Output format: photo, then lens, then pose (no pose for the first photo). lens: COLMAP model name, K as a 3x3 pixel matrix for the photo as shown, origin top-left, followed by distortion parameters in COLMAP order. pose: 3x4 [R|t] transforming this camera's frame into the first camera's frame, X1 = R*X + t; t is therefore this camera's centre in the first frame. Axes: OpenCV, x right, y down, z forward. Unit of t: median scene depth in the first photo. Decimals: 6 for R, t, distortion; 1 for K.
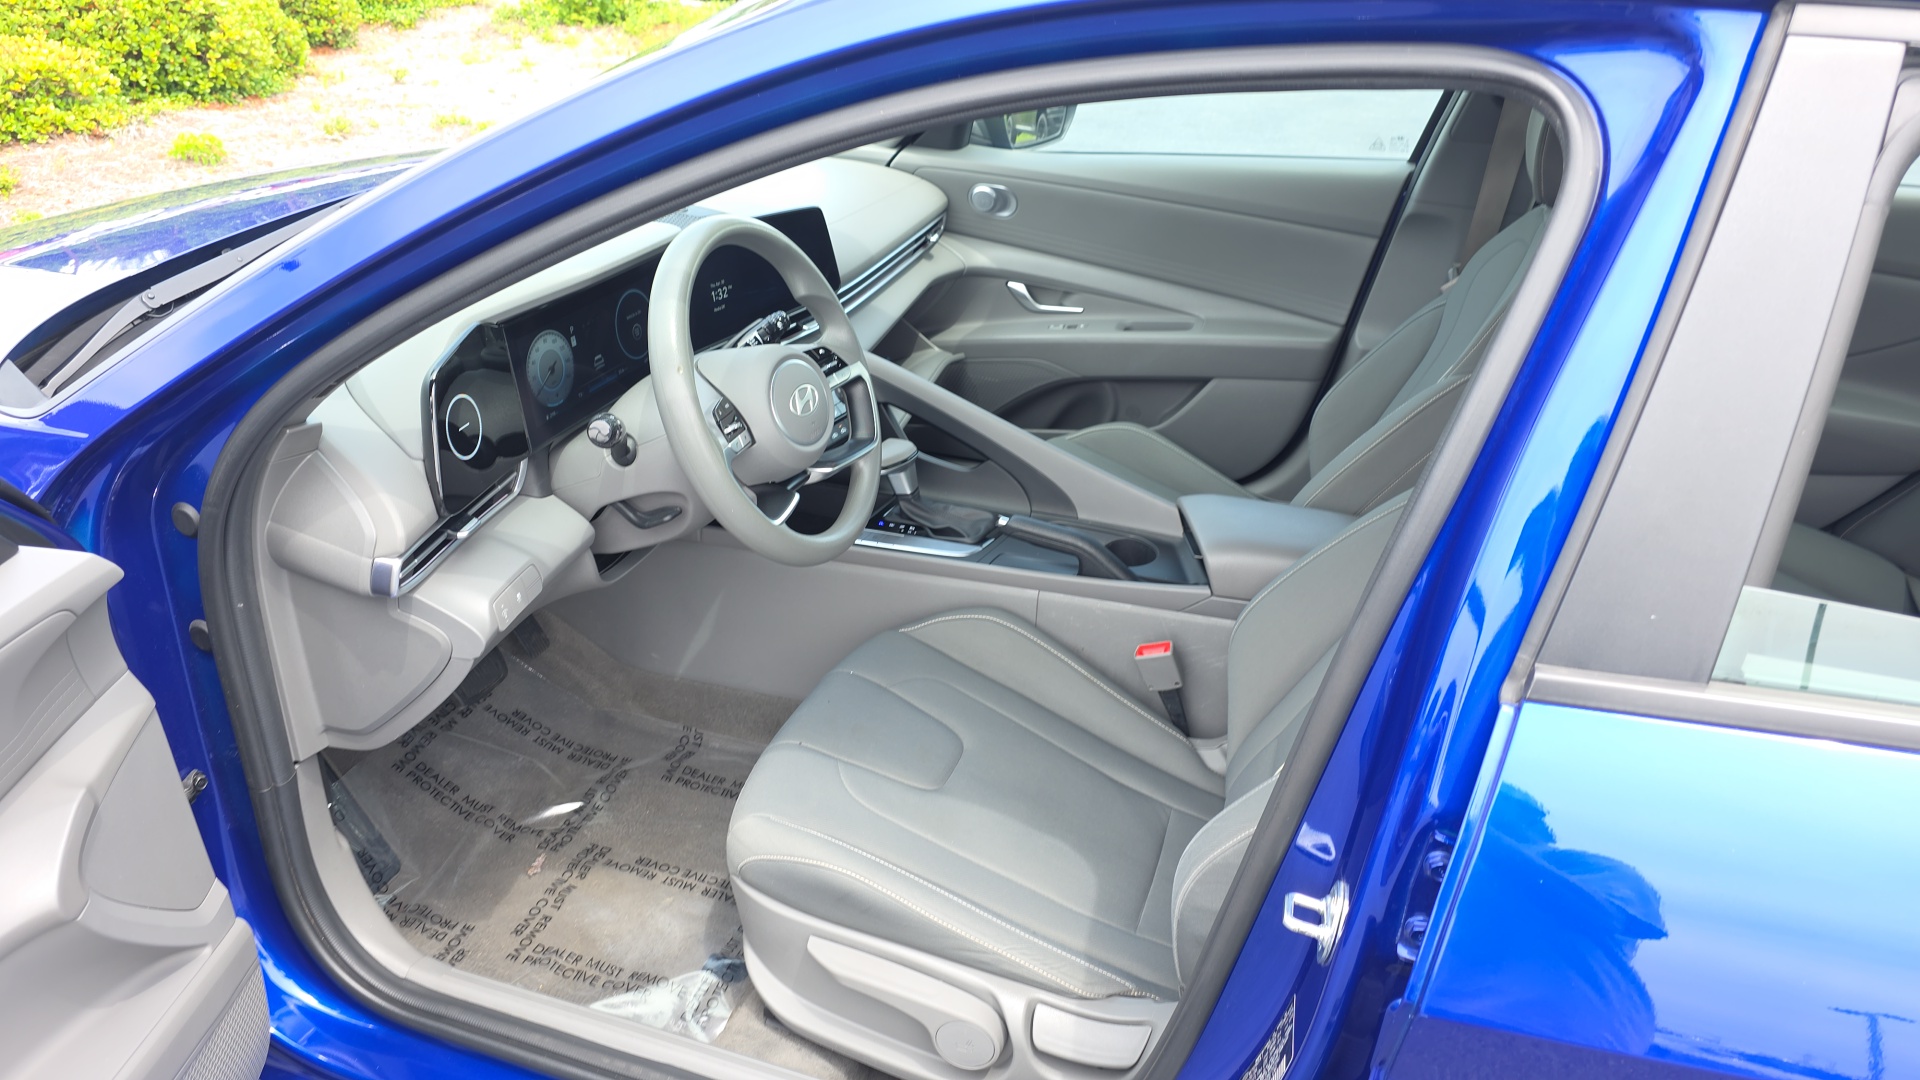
lens RADIAL K [[1303.3, 0, 961.1], [0, 1303.3, 507.0], [0, 0, 1]] dist [0.057473, -0.037728]
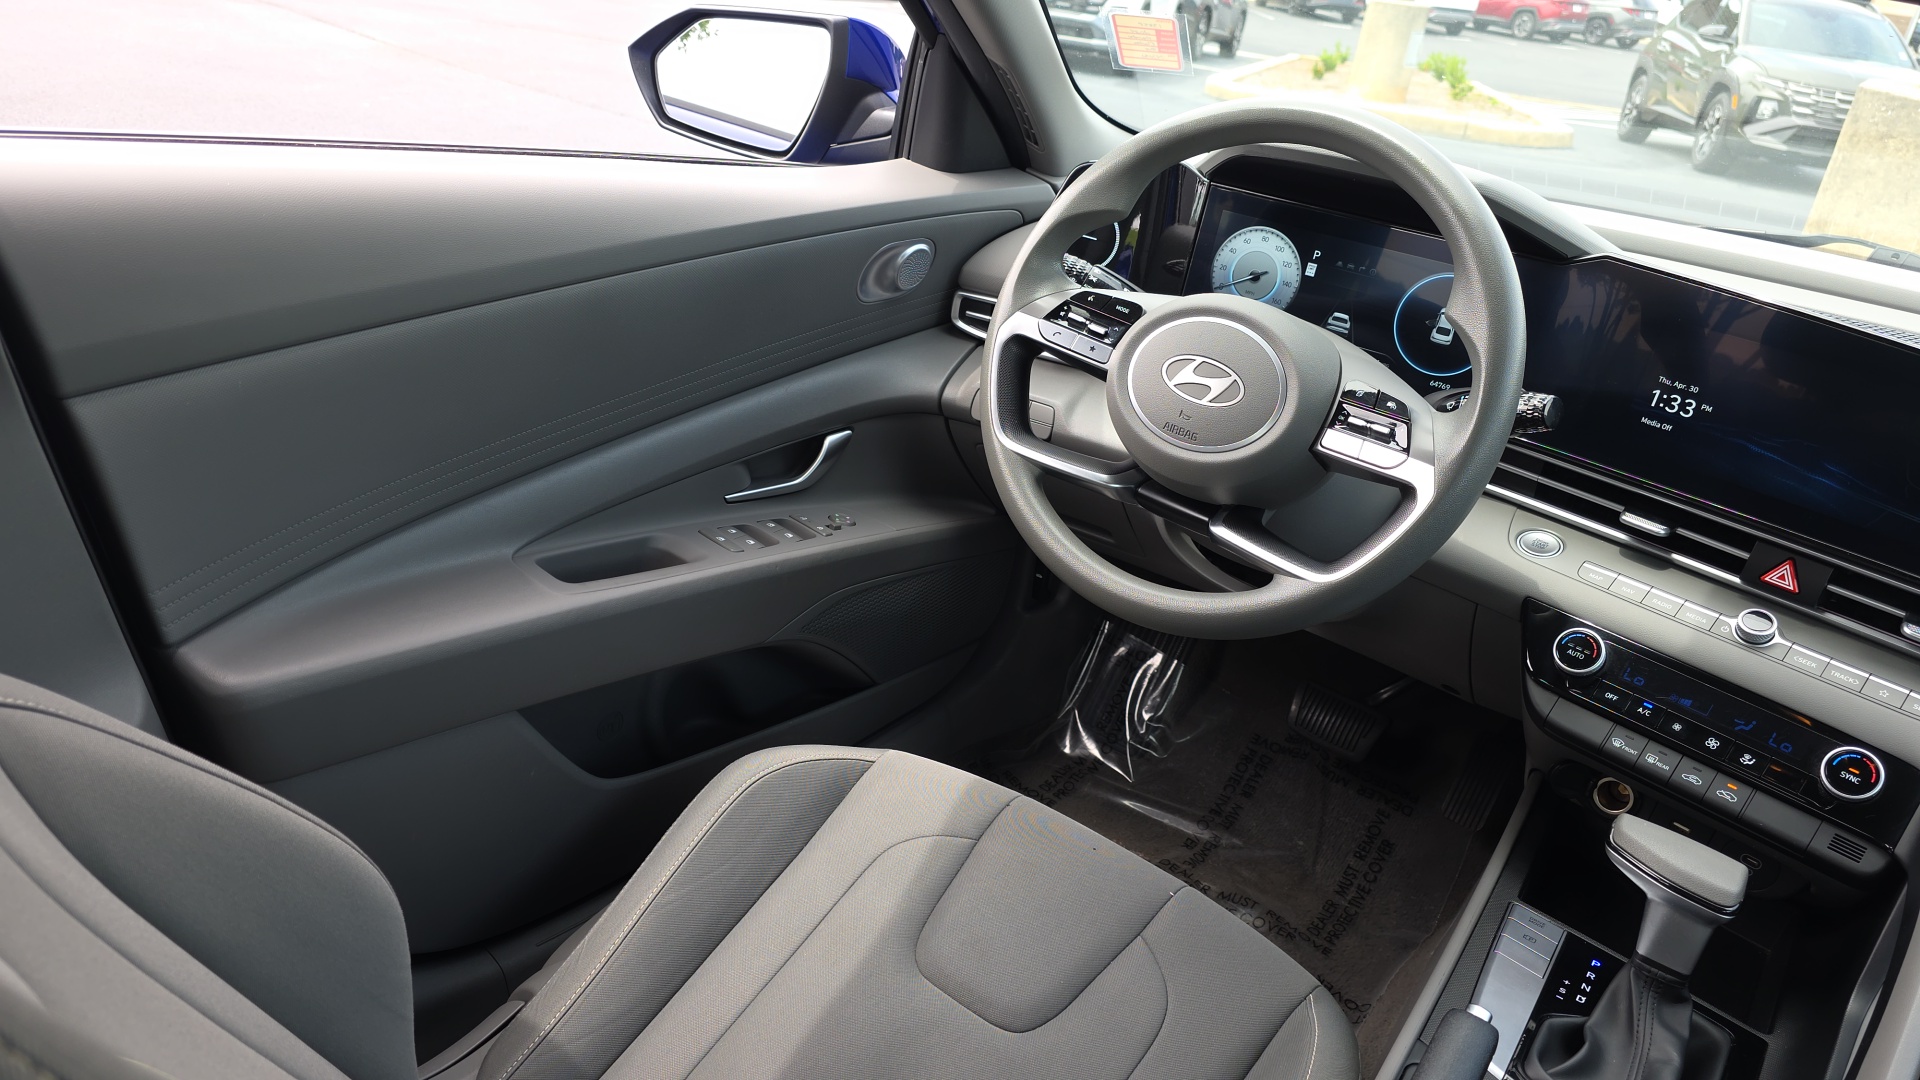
lens RADIAL K [[1302.2, 0, 958.9], [0, 1302.2, 551.9], [0, 0, 1]] dist [0.050561, -0.049556]
pose [[-0.297826, 0.337700, -0.892893, 0.301029], [-0.541866, 0.710249, 0.449363, -0.143269], [0.785927, 0.617660, -0.028542, 0.568827]]
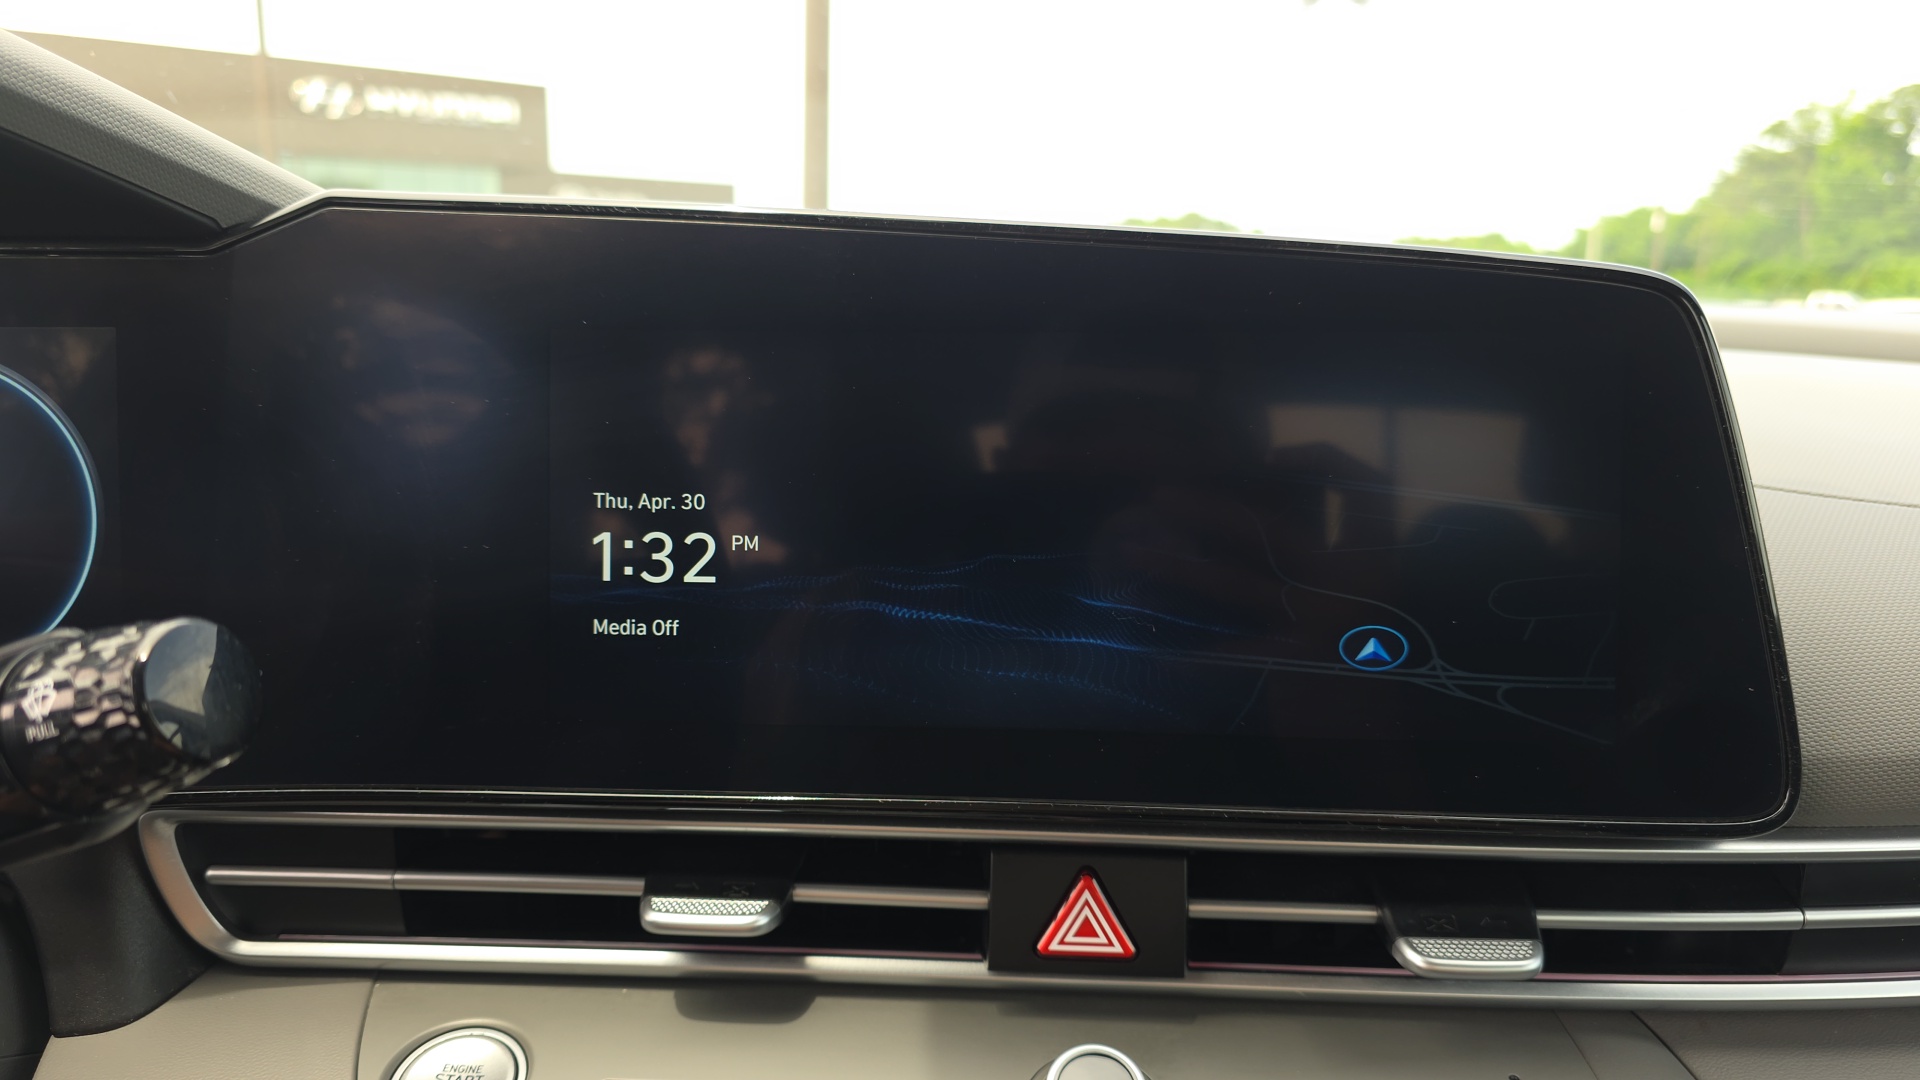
lens RADIAL K [[1329.2, 0, 936.7], [0, 1329.2, 544.4], [0, 0, 1]] dist [0.029036, -0.043440]
pose [[0.420403, 0.105894, -0.901137, 0.004201], [-0.390161, 0.917754, -0.074173, -0.115893], [0.819168, 0.382770, 0.427142, 0.663234]]
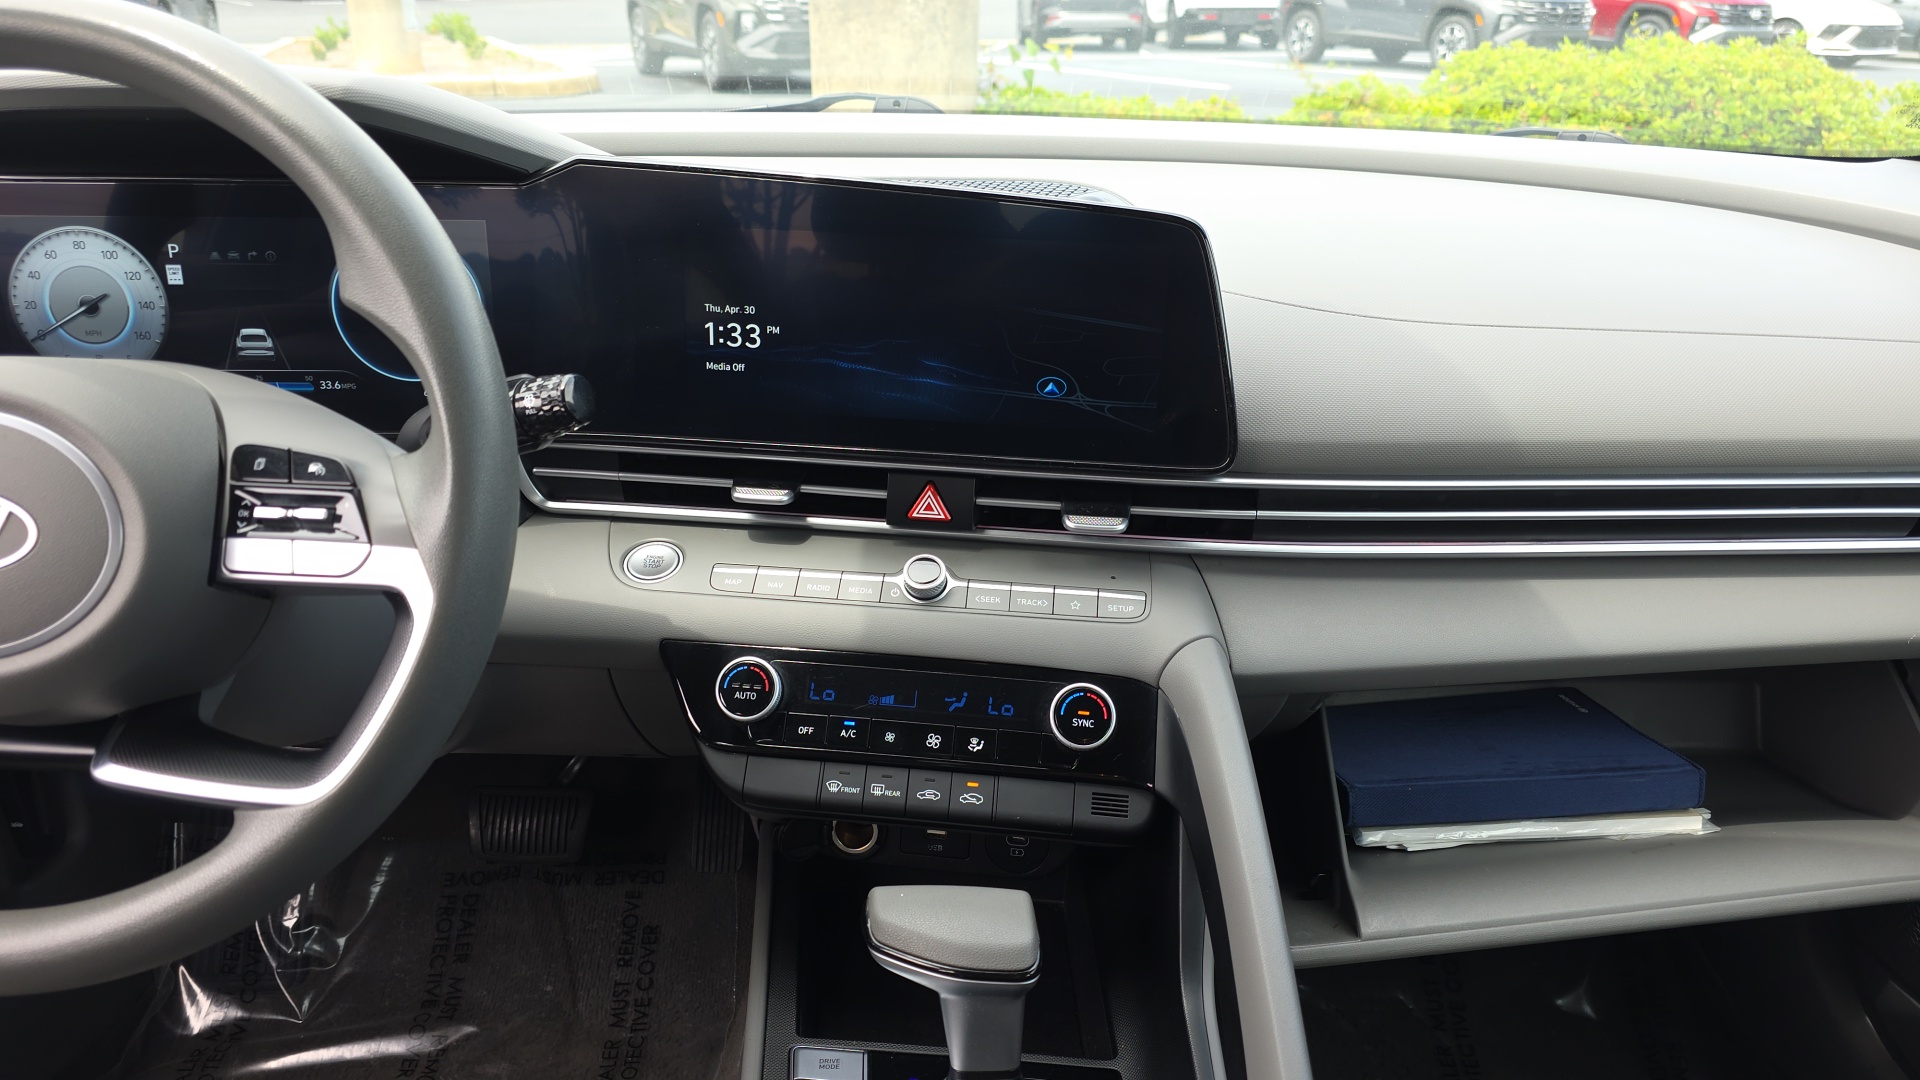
lens RADIAL K [[1304.3, 0, 955.8], [0, 1304.3, 537.7], [0, 0, 1]] dist [0.049877, -0.057409]
pose [[0.361700, 0.337610, -0.869018, 0.157574], [-0.414256, 0.893255, 0.174606, -0.144646], [0.835203, 0.296841, 0.462947, 0.617845]]
